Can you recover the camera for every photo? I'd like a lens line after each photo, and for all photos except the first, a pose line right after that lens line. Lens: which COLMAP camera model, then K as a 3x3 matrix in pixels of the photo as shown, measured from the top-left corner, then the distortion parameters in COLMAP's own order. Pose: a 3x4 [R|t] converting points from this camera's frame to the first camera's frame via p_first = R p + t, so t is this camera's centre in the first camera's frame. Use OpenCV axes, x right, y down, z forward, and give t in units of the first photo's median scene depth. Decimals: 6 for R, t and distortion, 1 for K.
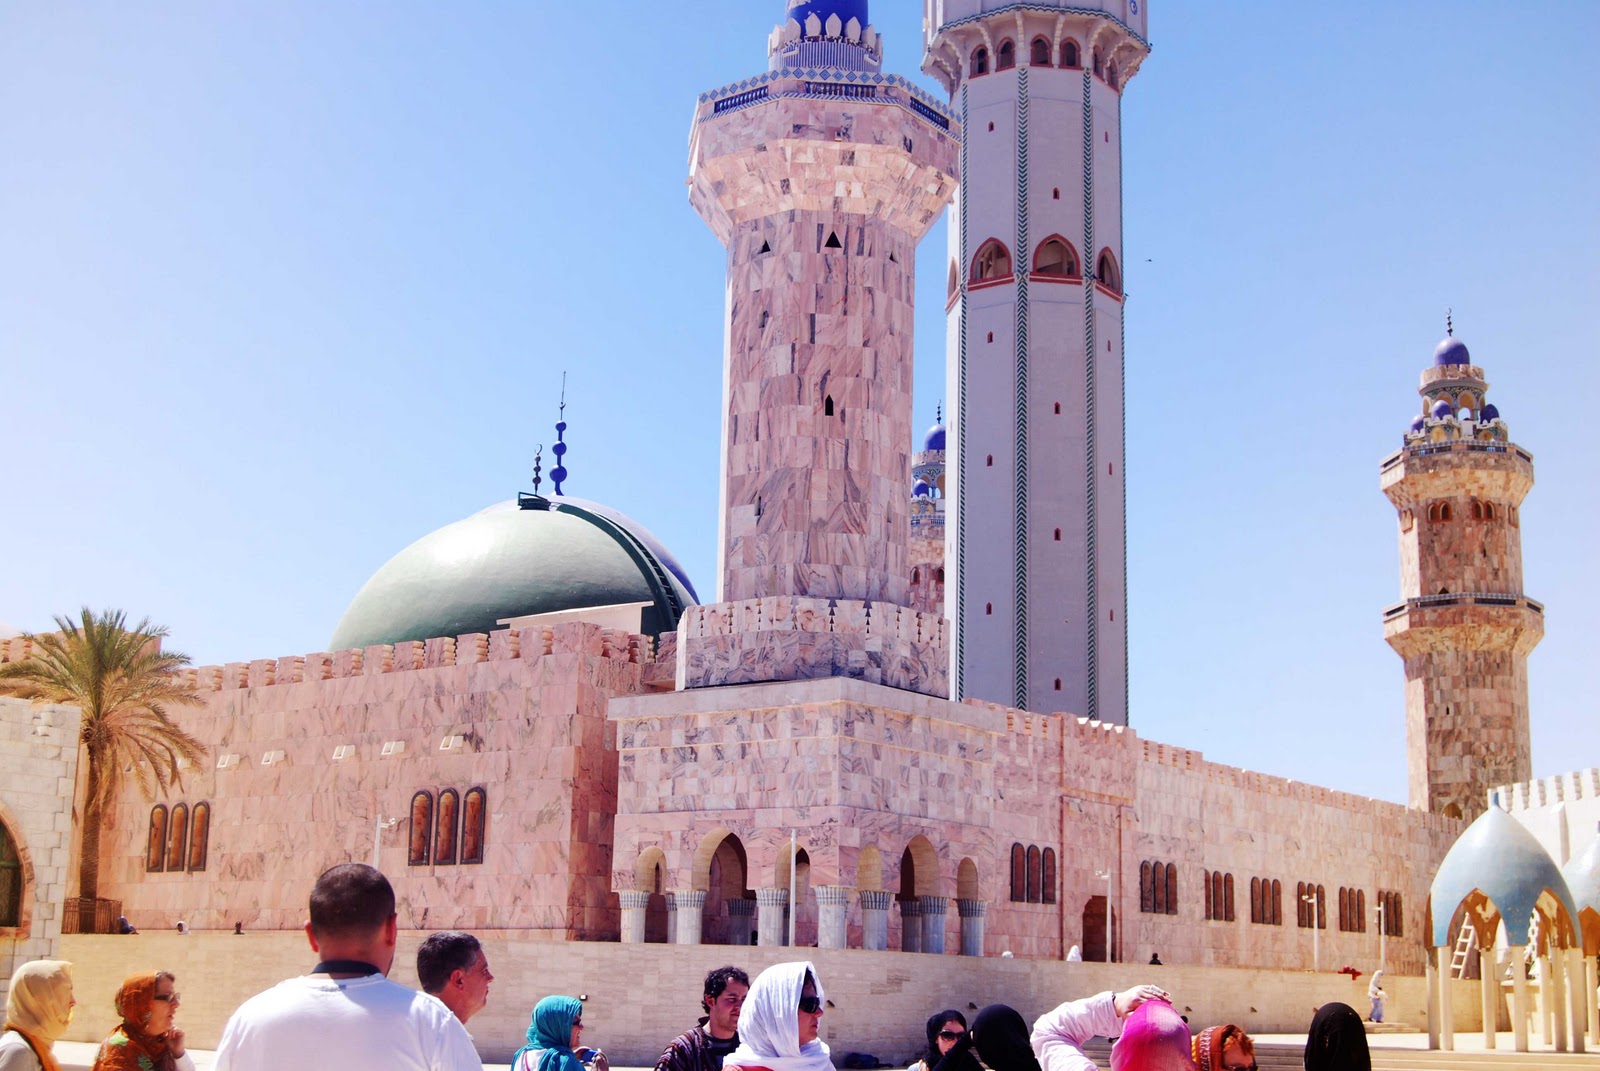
lens RADIAL K [[2199.9, 0, 836.9], [0, 2199.9, 536.1], [0, 0, 1]] dist [0.008828, 0.005947]
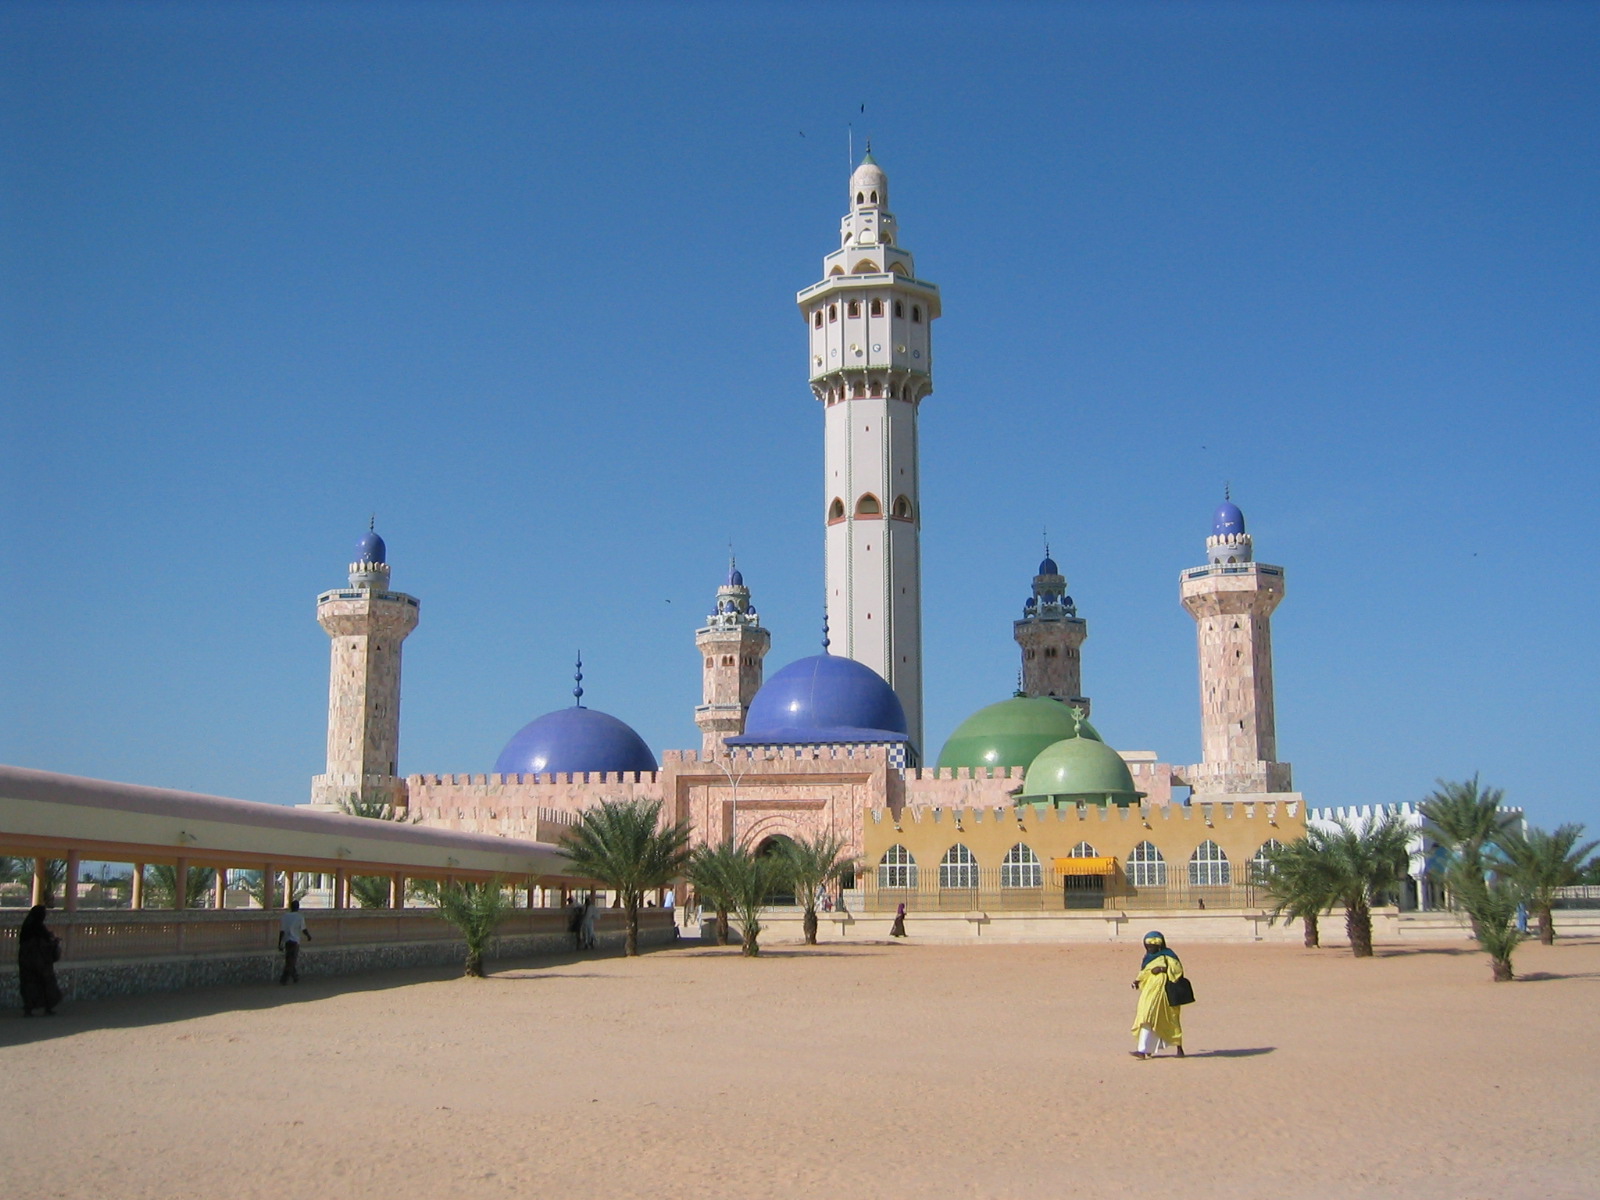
lens RADIAL K [[1798.1, 0, 800.0], [0, 1798.1, 600.0], [0, 0, 1]] dist [-0.014048, -0.004088]
pose [[0.887432, 0.059009, 0.457147, -0.678077], [-0.076551, 0.996867, 0.019927, -0.074946], [-0.454538, -0.052679, 0.889168, -0.313122]]
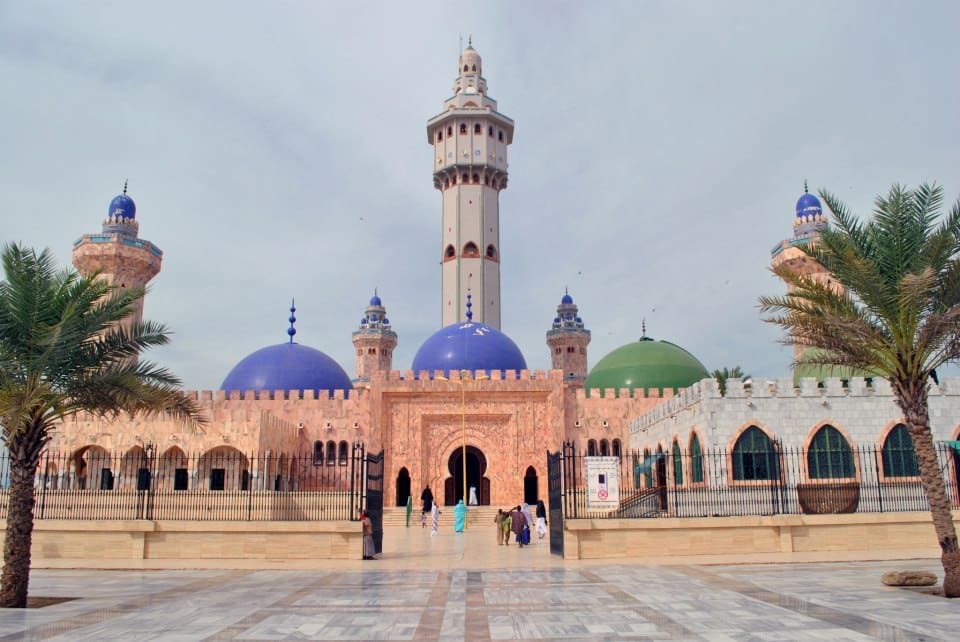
lens RADIAL K [[801.6, 0, 511.2], [0, 801.6, 333.6], [0, 0, 1]] dist [-0.081553, 0.004618]
pose [[0.788745, 0.102906, 0.606046, -0.529140], [-0.101412, 0.994163, -0.036824, 0.018786], [-0.606298, -0.032416, 0.794577, 0.136088]]
